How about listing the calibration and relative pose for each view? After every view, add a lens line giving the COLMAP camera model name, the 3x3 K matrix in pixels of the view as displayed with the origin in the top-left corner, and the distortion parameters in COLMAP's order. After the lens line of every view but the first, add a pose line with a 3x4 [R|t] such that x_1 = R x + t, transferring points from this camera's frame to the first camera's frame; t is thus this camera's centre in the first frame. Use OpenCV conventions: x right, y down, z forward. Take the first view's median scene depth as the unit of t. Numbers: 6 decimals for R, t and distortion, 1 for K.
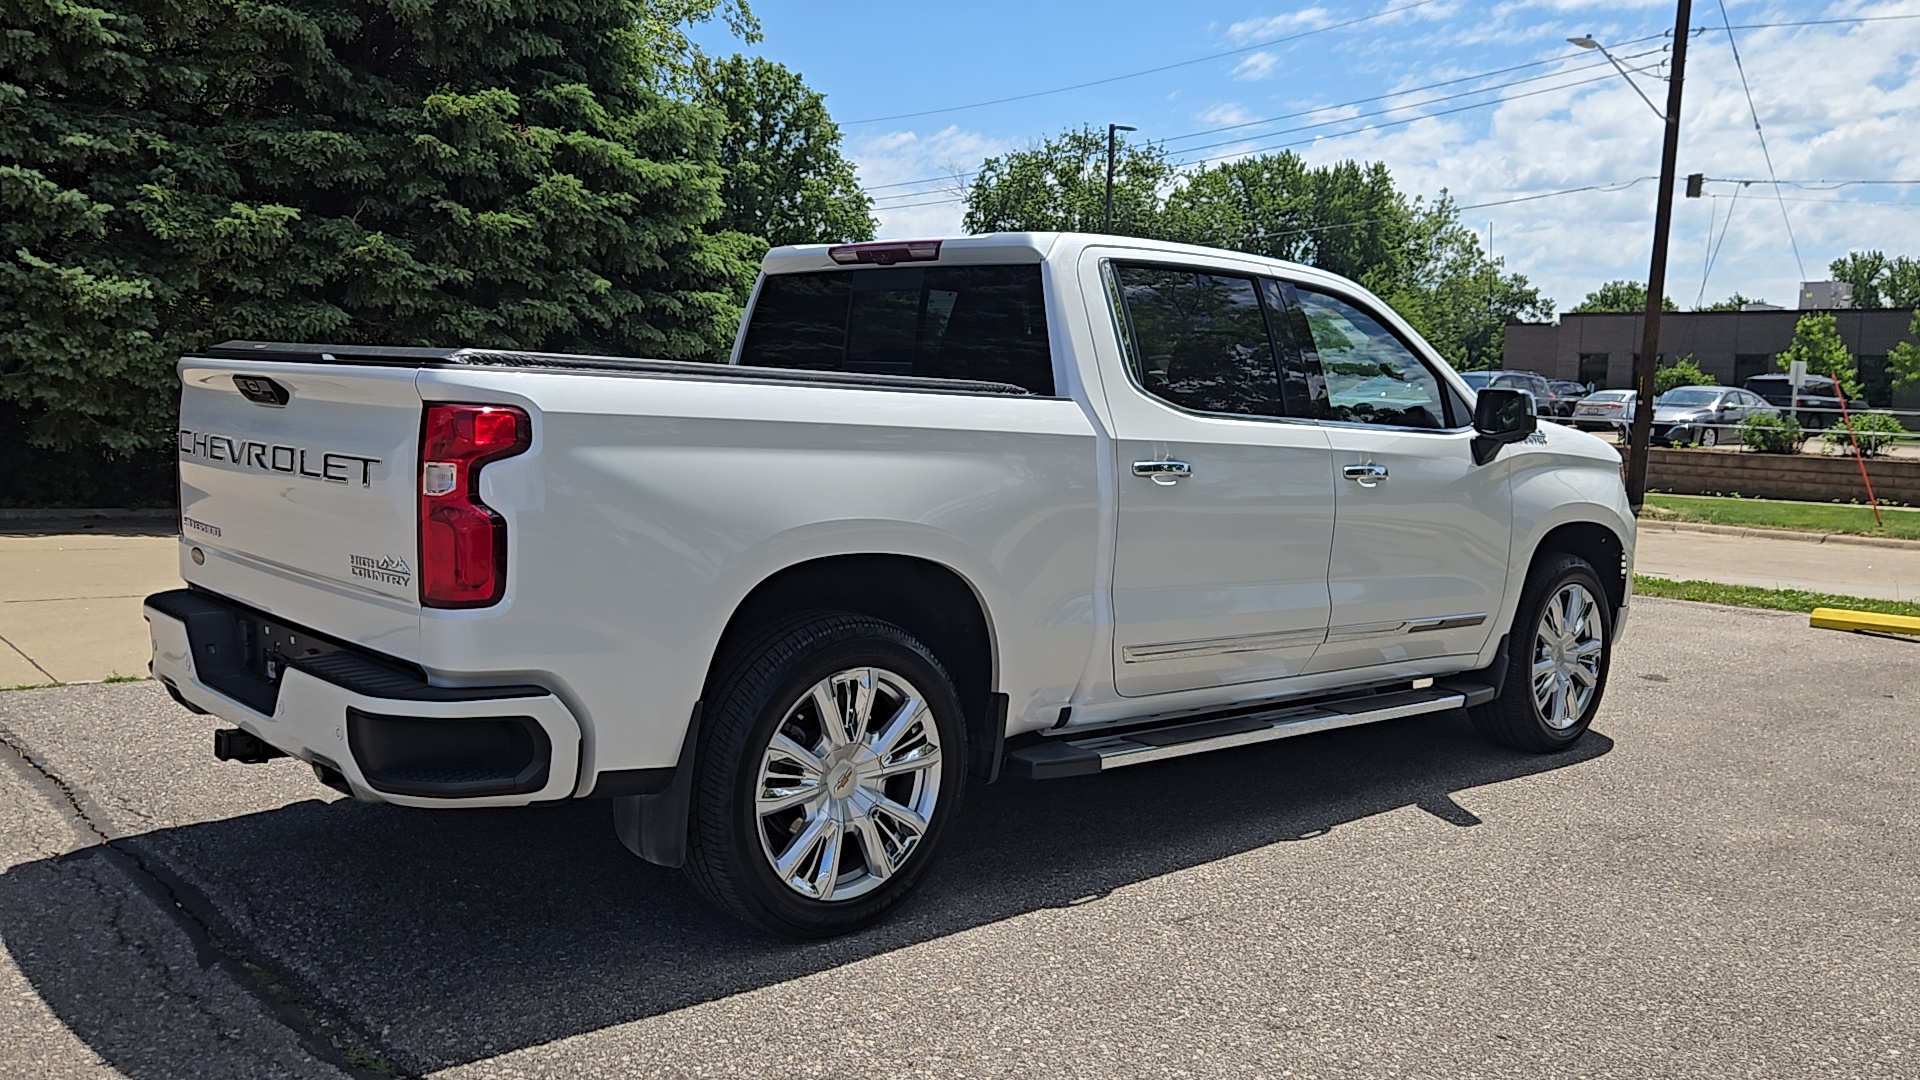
lens RADIAL K [[1595.1, 0, 951.9], [0, 1595.1, 551.0], [0, 0, 1]] dist [0.008611, -0.002341]
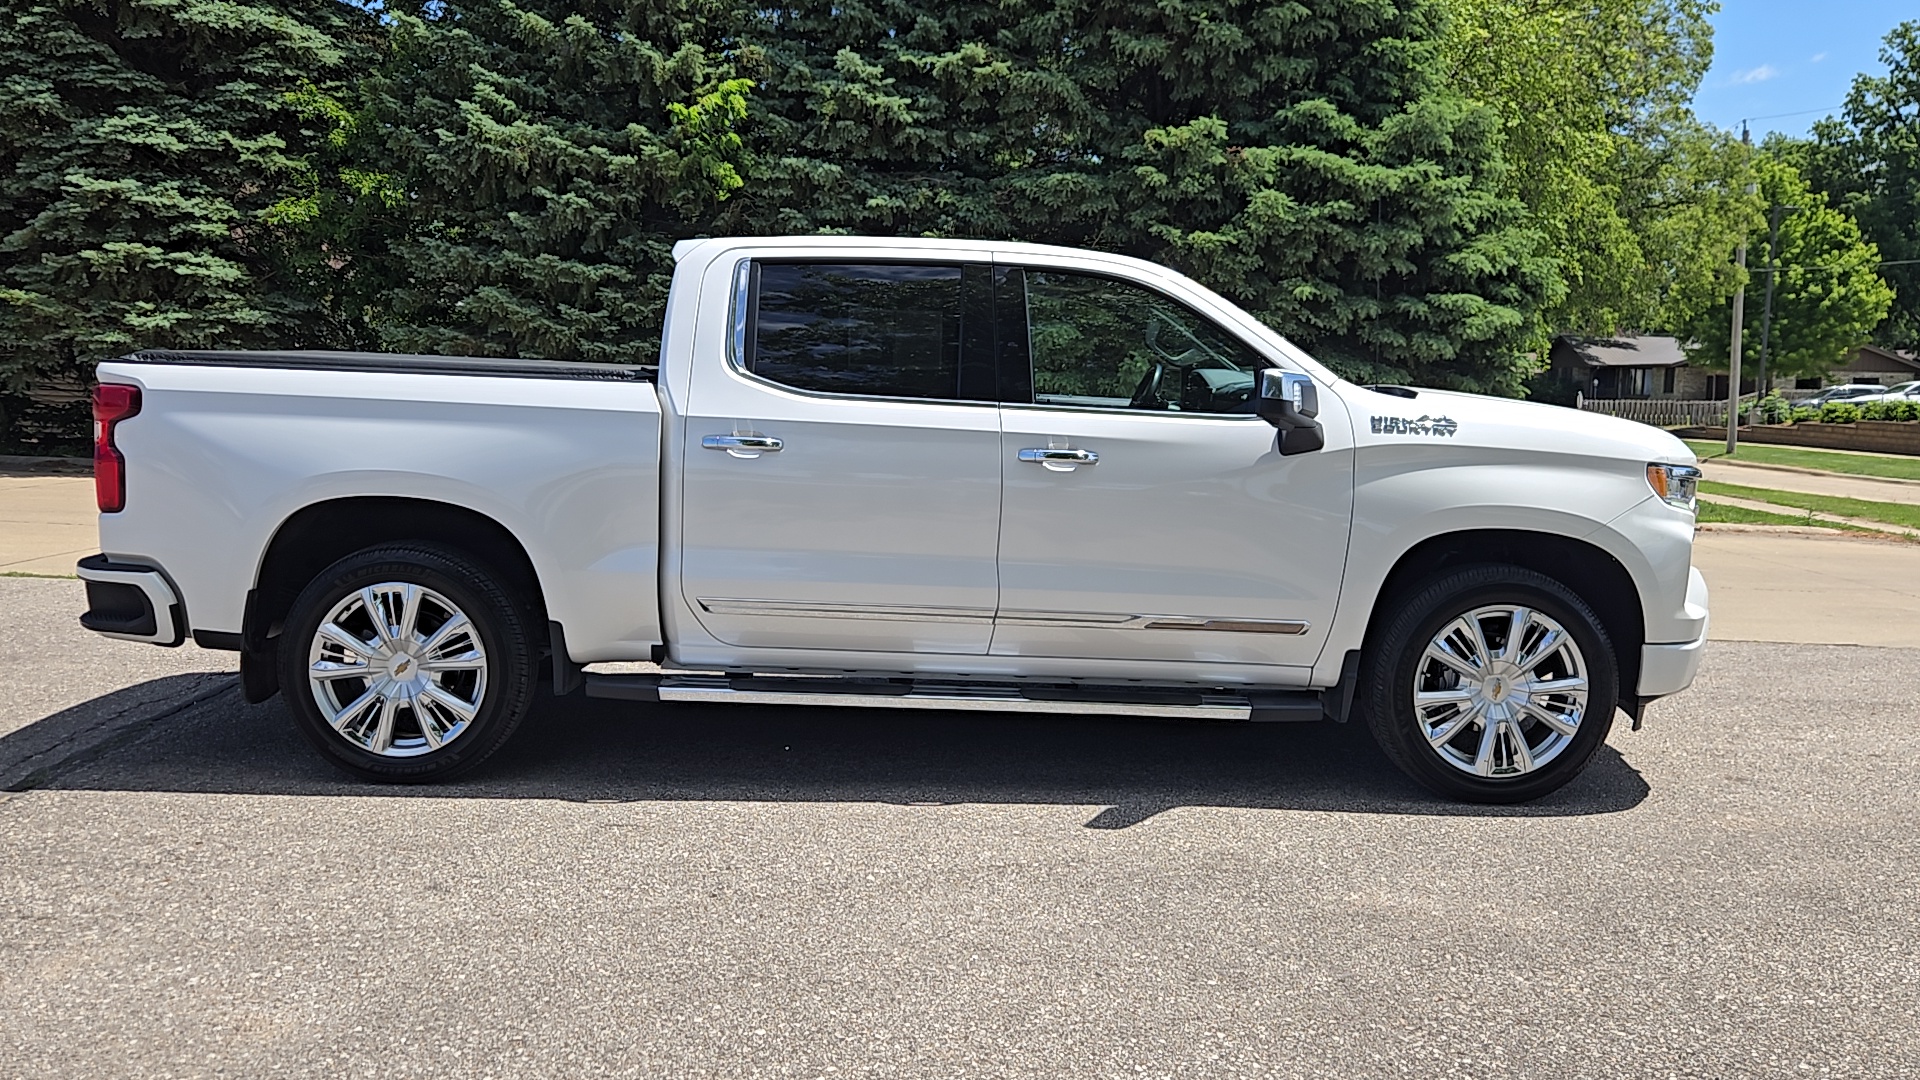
lens RADIAL K [[1595.1, 0, 944.6], [0, 1595.1, 544.7], [0, 0, 1]] dist [0.008611, -0.002341]
pose [[0.748739, 0.053518, -0.660701, 1.009584], [-0.062433, 0.997998, 0.010087, -0.000096], [0.659918, 0.033697, 0.750582, 0.259791]]
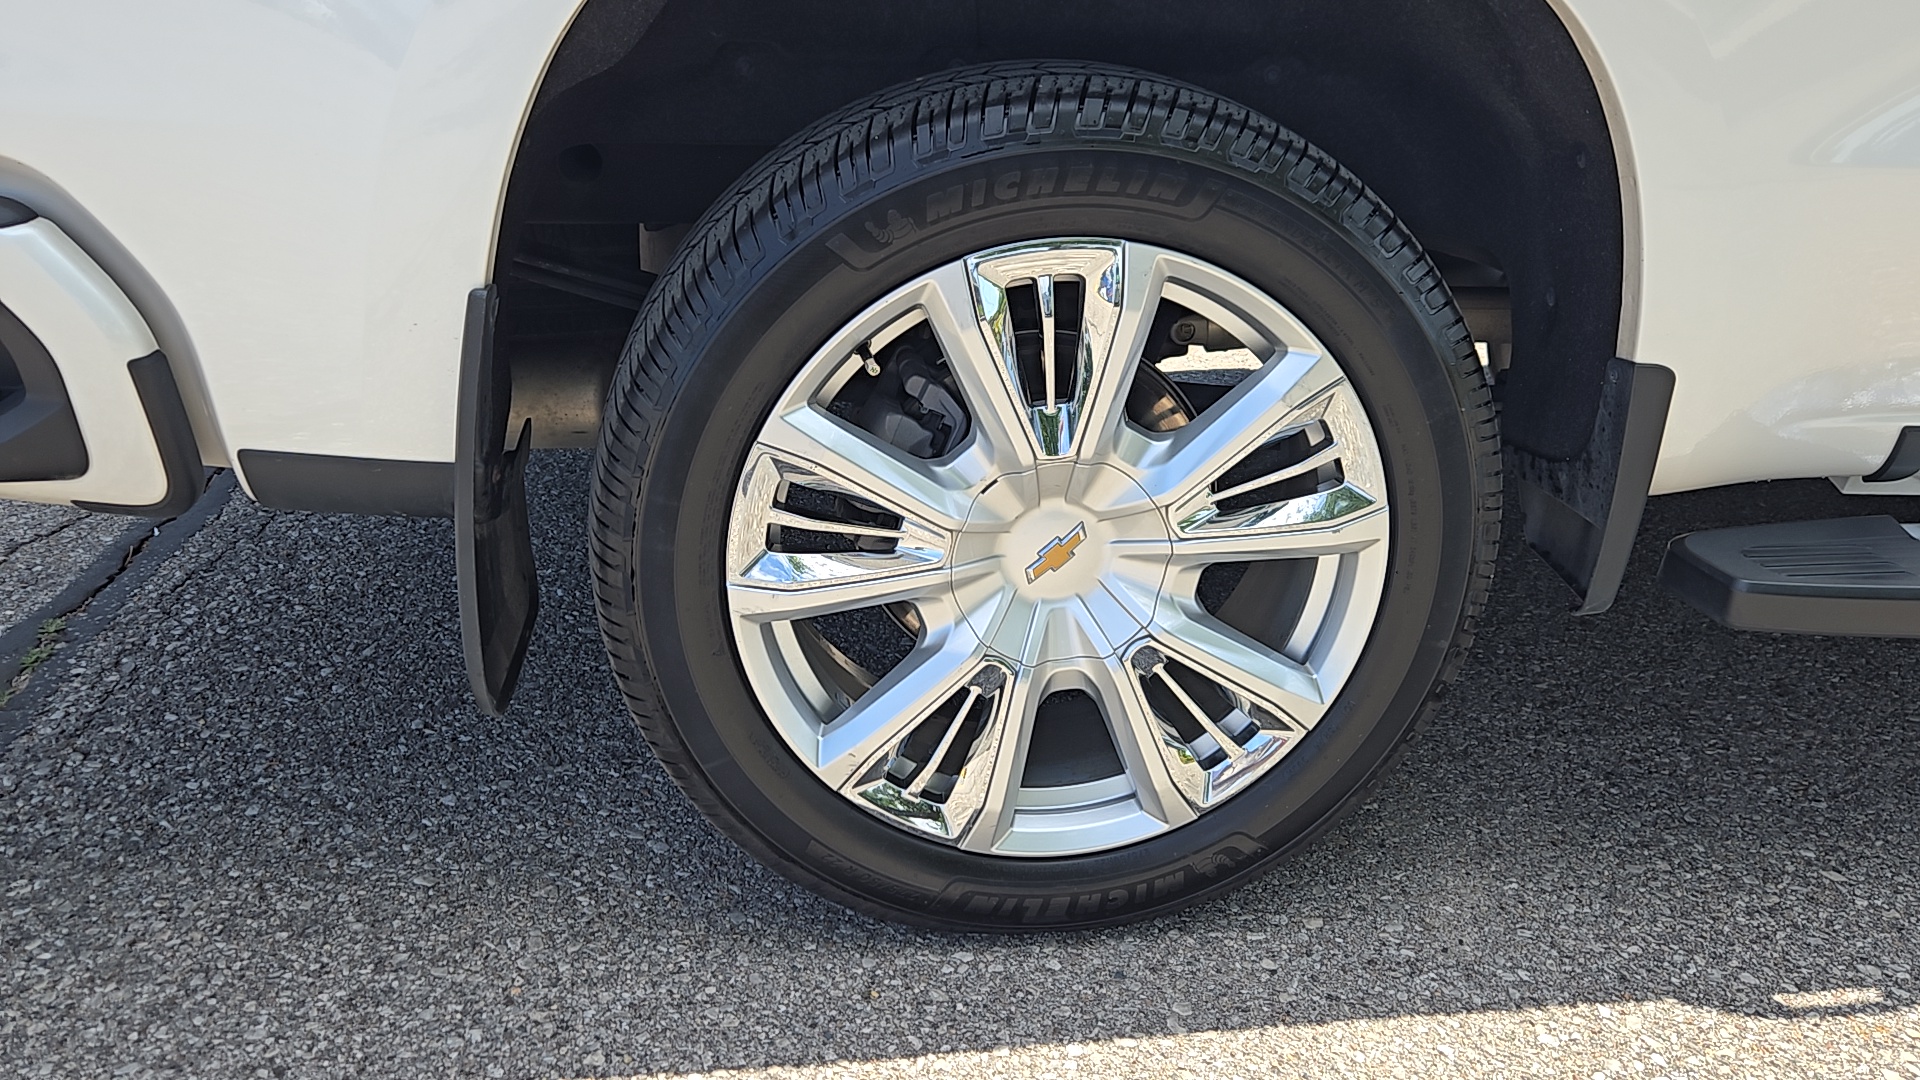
lens RADIAL K [[1595.1, 0, 958.8], [0, 1595.1, 526.8], [0, 0, 1]] dist [0.008611, -0.002341]
pose [[0.806997, 0.190738, -0.558905, 0.100323], [-0.039238, 0.961632, 0.271522, 0.036252], [0.589251, -0.197187, 0.783518, 0.622338]]
